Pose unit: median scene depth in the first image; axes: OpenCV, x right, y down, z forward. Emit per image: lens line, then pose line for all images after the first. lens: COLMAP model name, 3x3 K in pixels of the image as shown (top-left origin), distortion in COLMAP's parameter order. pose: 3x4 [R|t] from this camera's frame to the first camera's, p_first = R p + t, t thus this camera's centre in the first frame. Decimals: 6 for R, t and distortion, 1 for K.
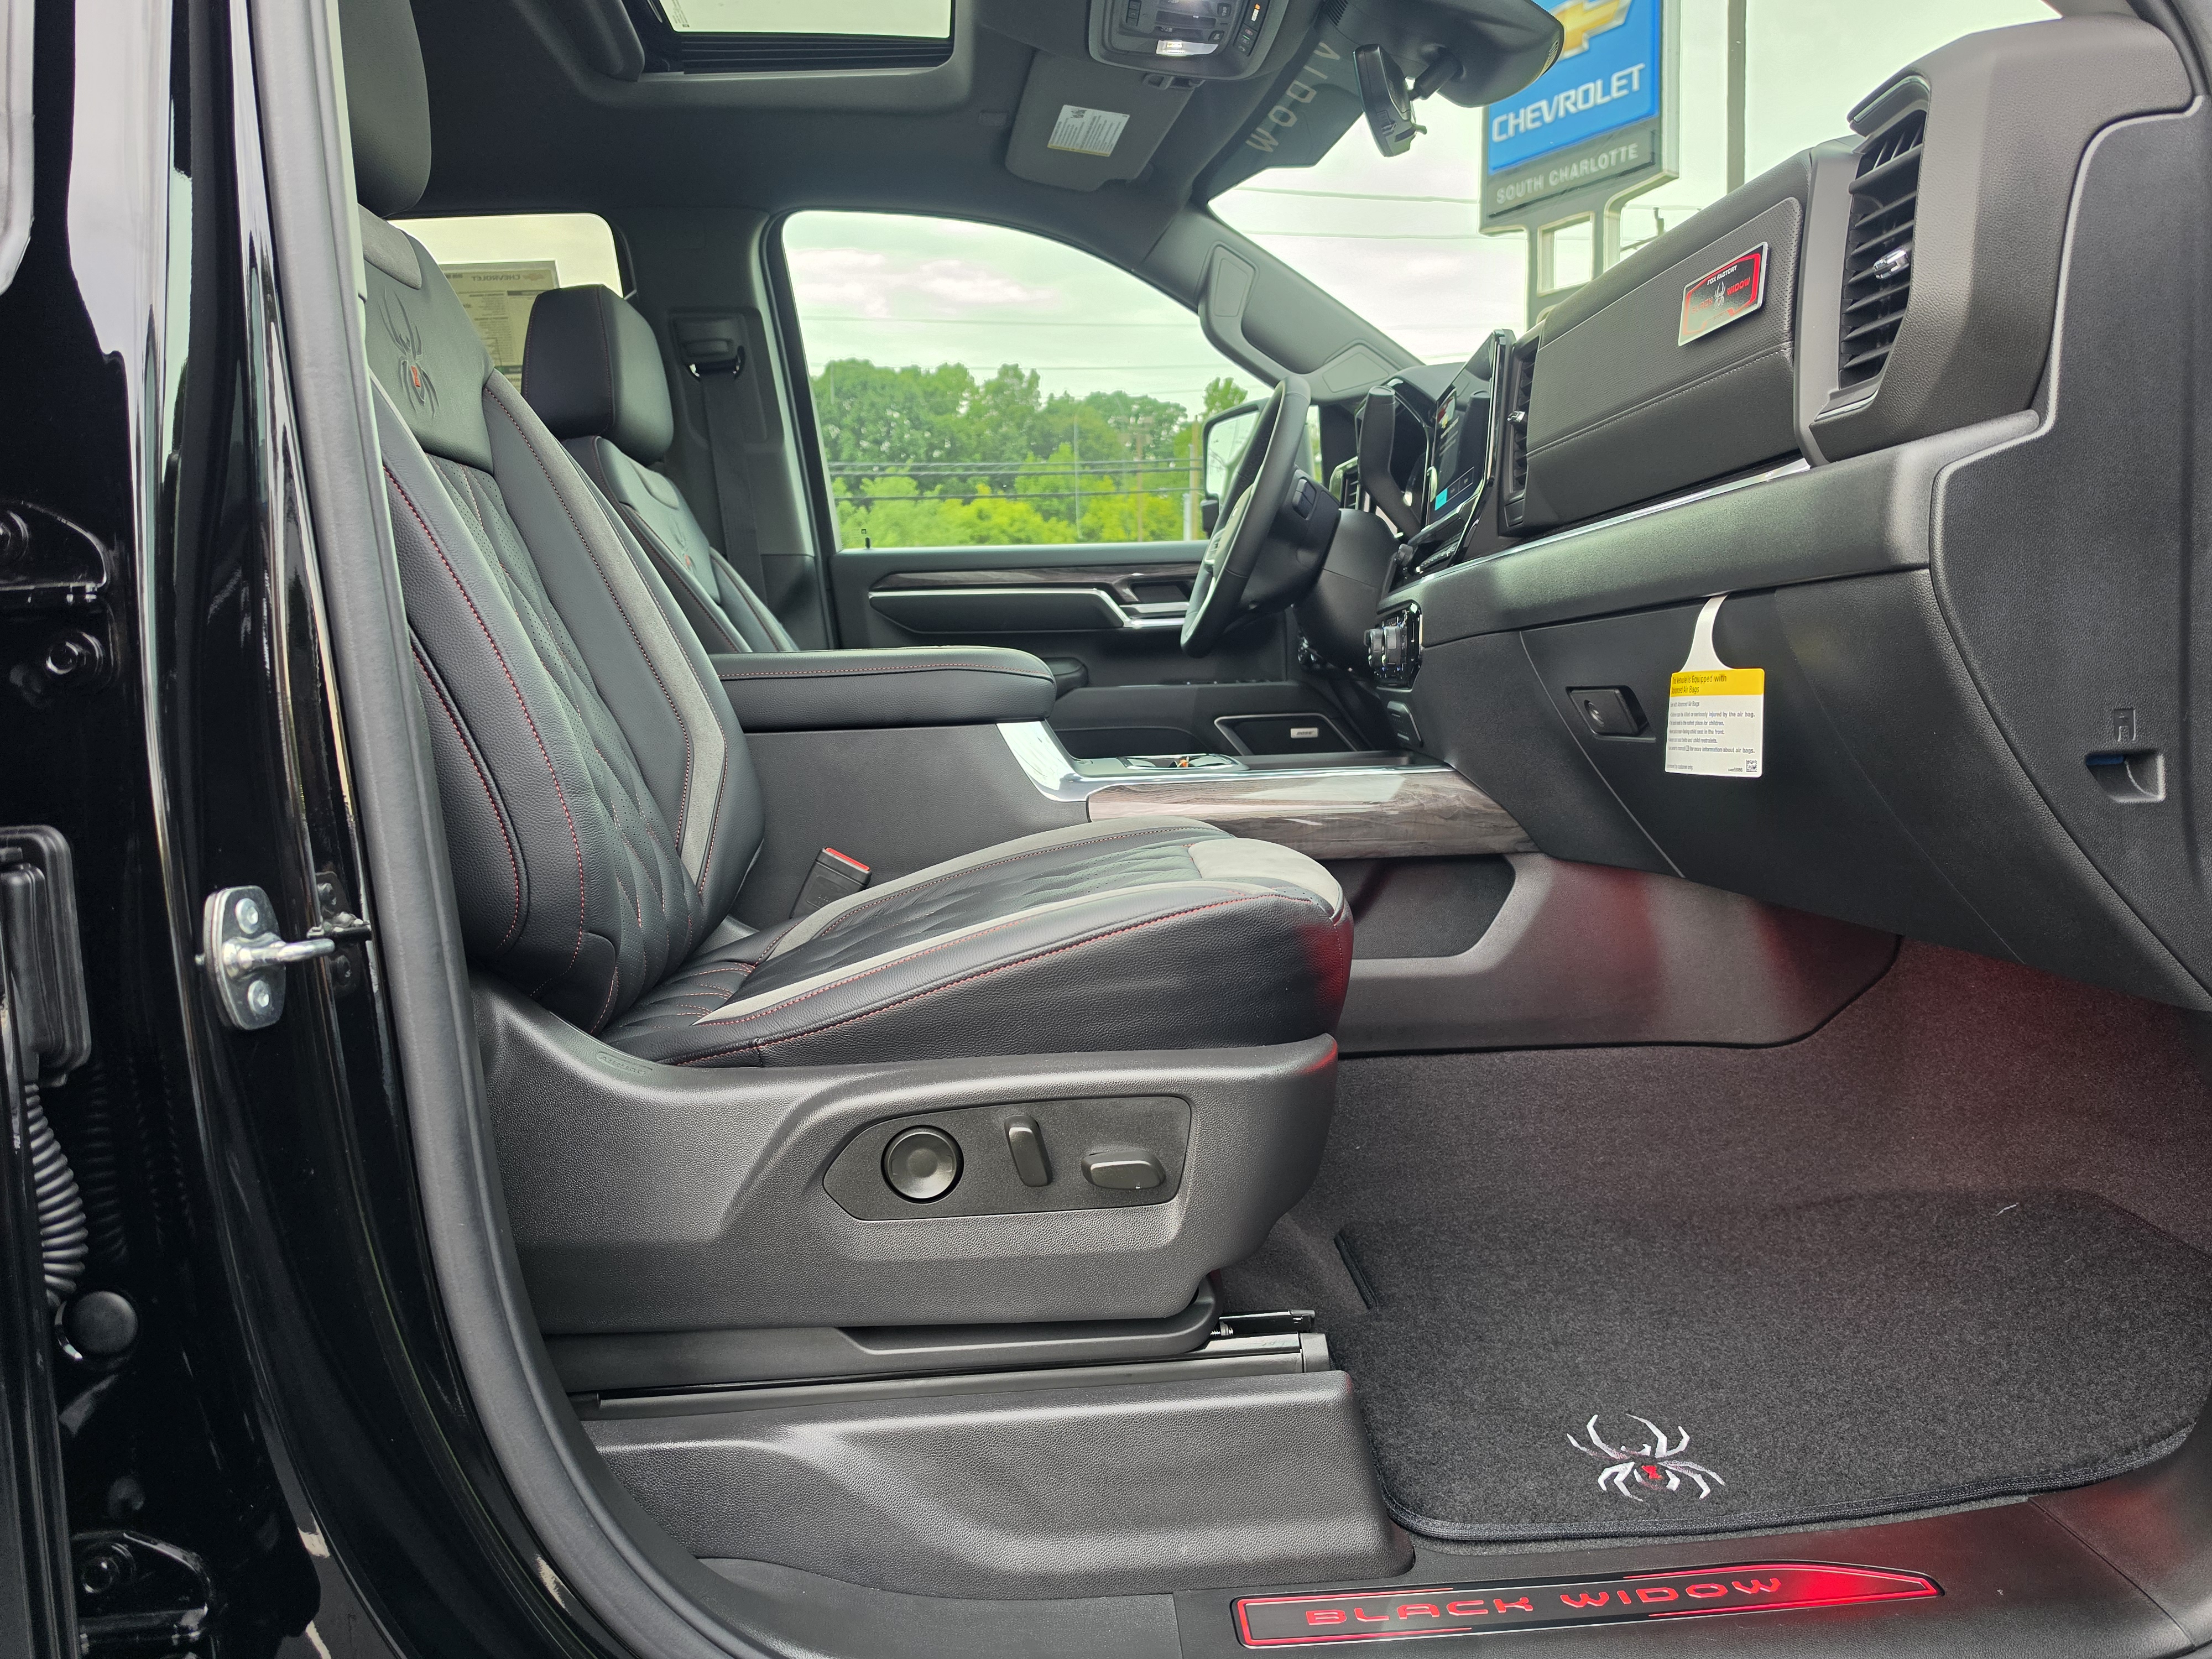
lens RADIAL K [[1540.3, 0, 1118.9], [0, 1540.3, 847.1], [0, 0, 1]] dist [0.038095, -0.053122]
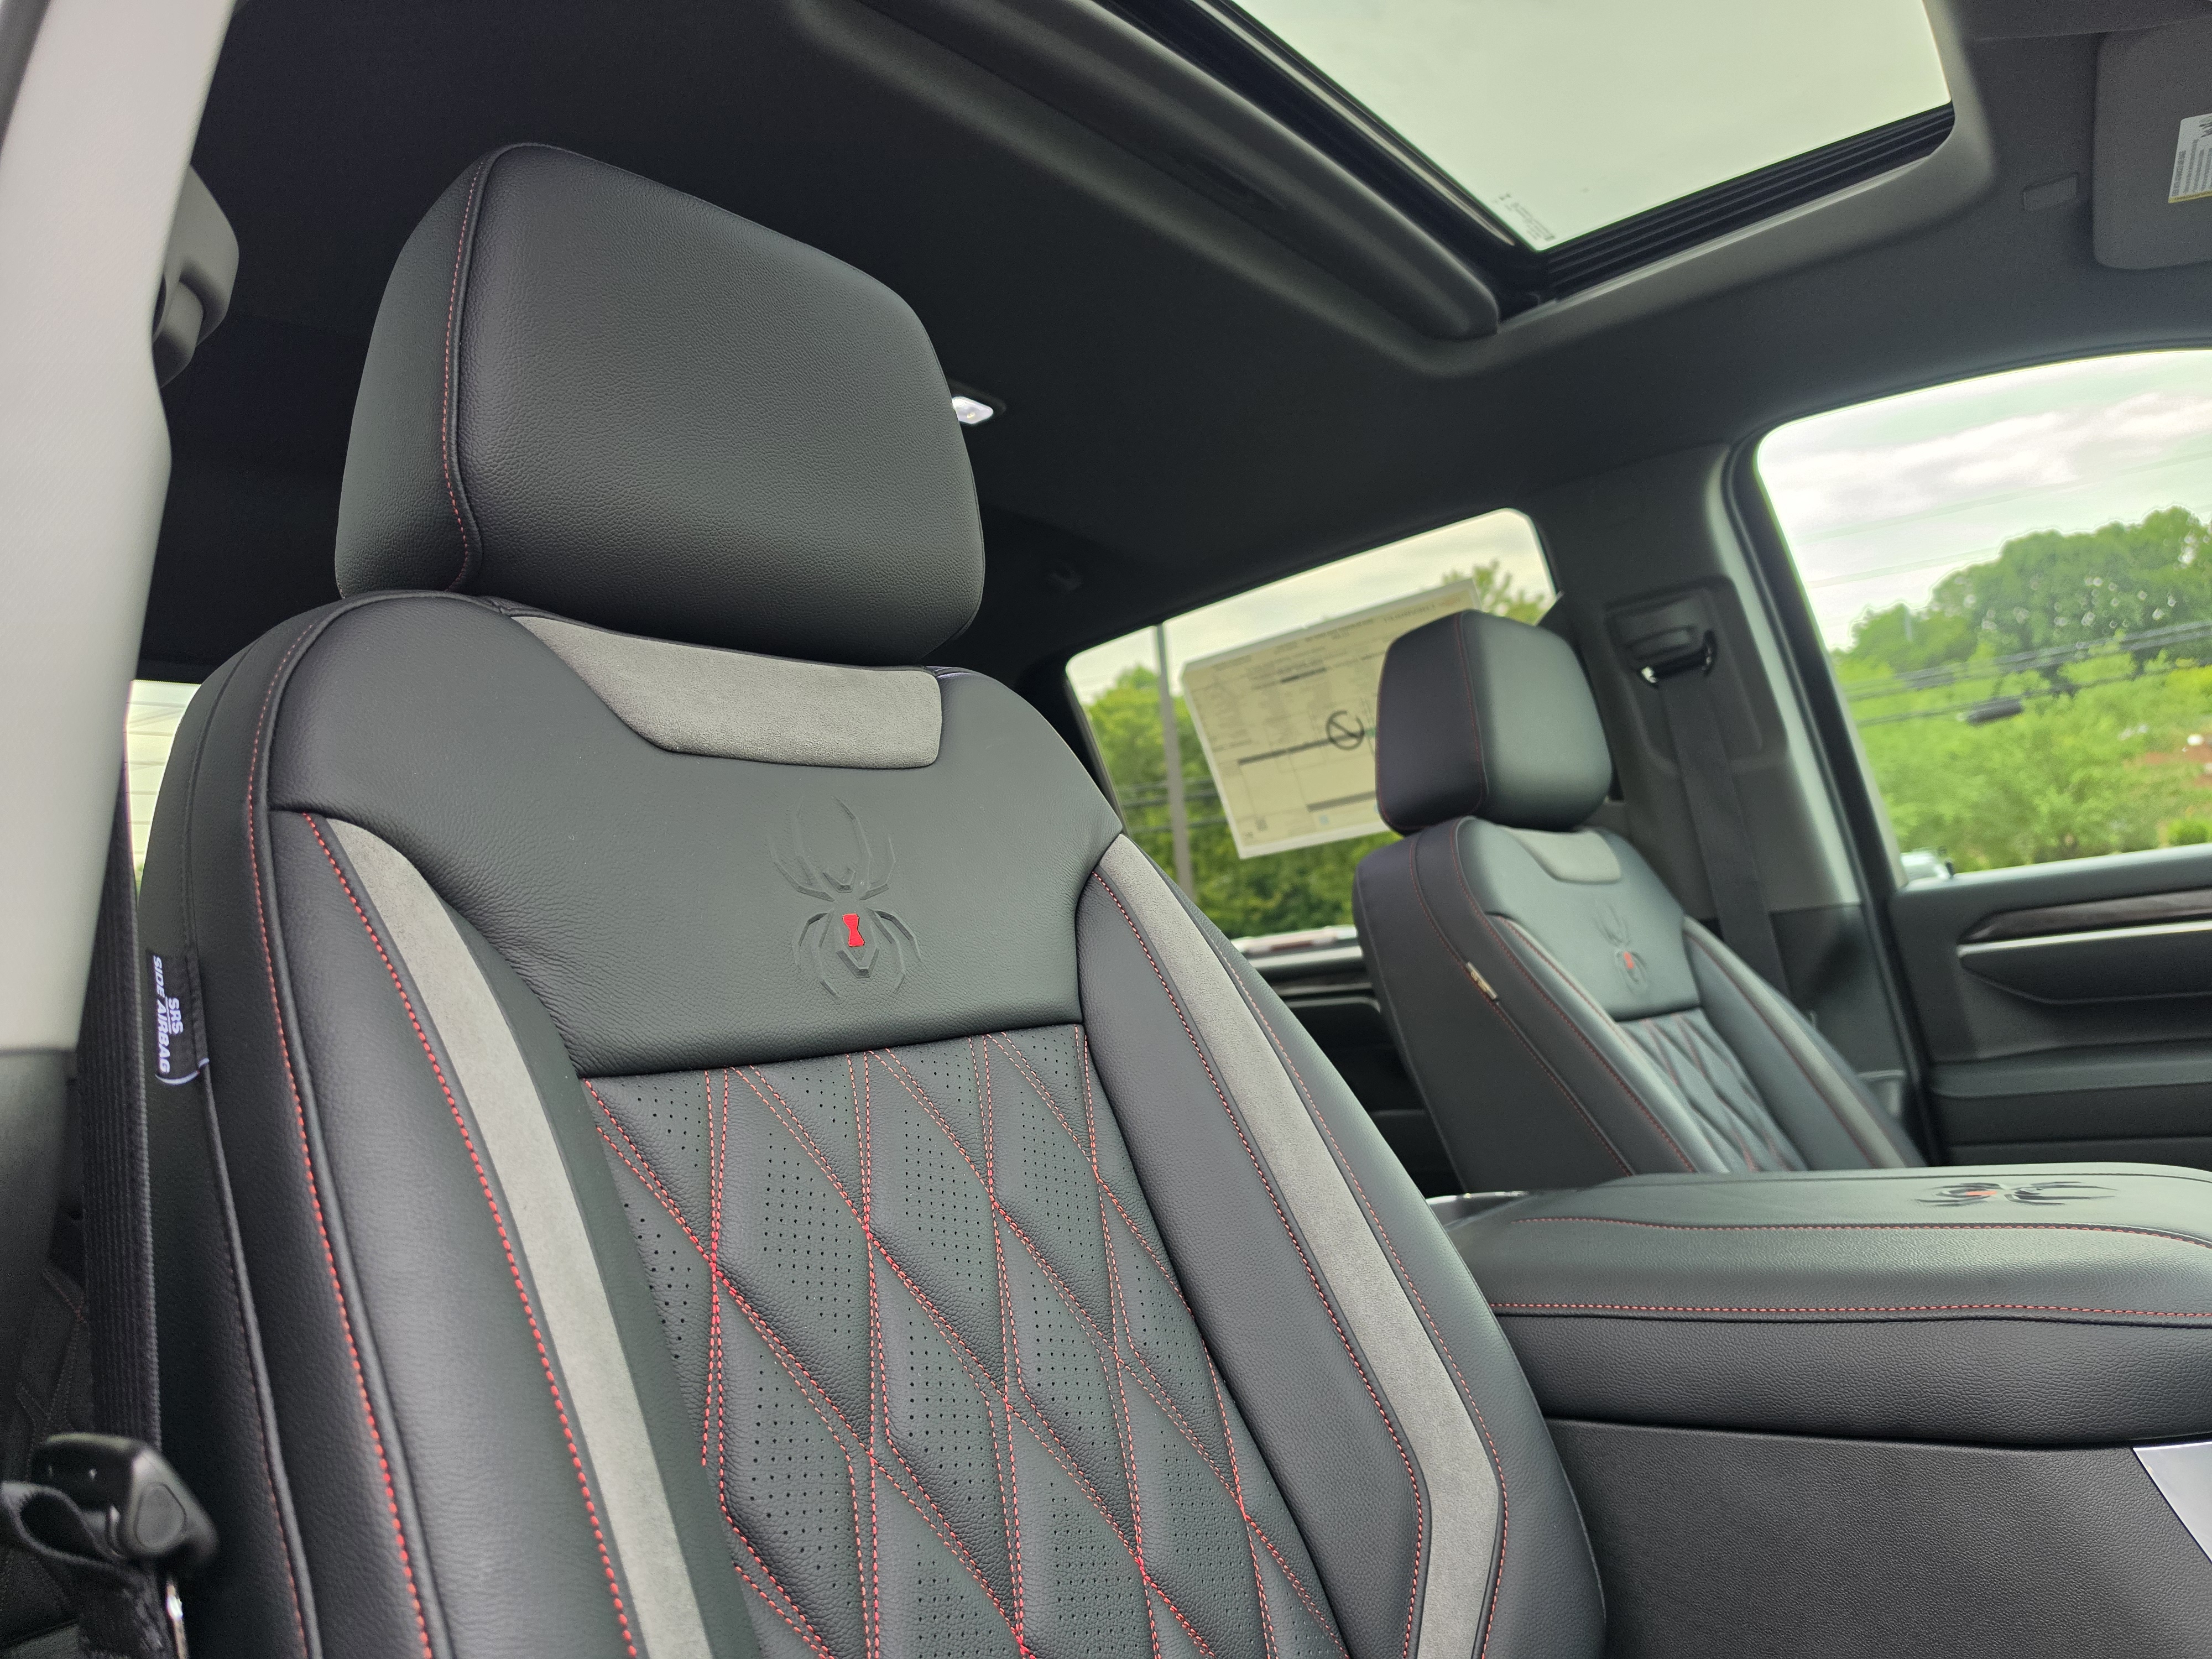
lens RADIAL K [[1540.3, 0, 1154.3], [0, 1540.3, 818.9], [0, 0, 1]] dist [0.038095, -0.053122]
pose [[0.754184, -0.124890, -0.644677, 0.008842], [0.016420, 0.985027, -0.171616, -0.112109], [0.656458, 0.118844, 0.744943, 0.292067]]
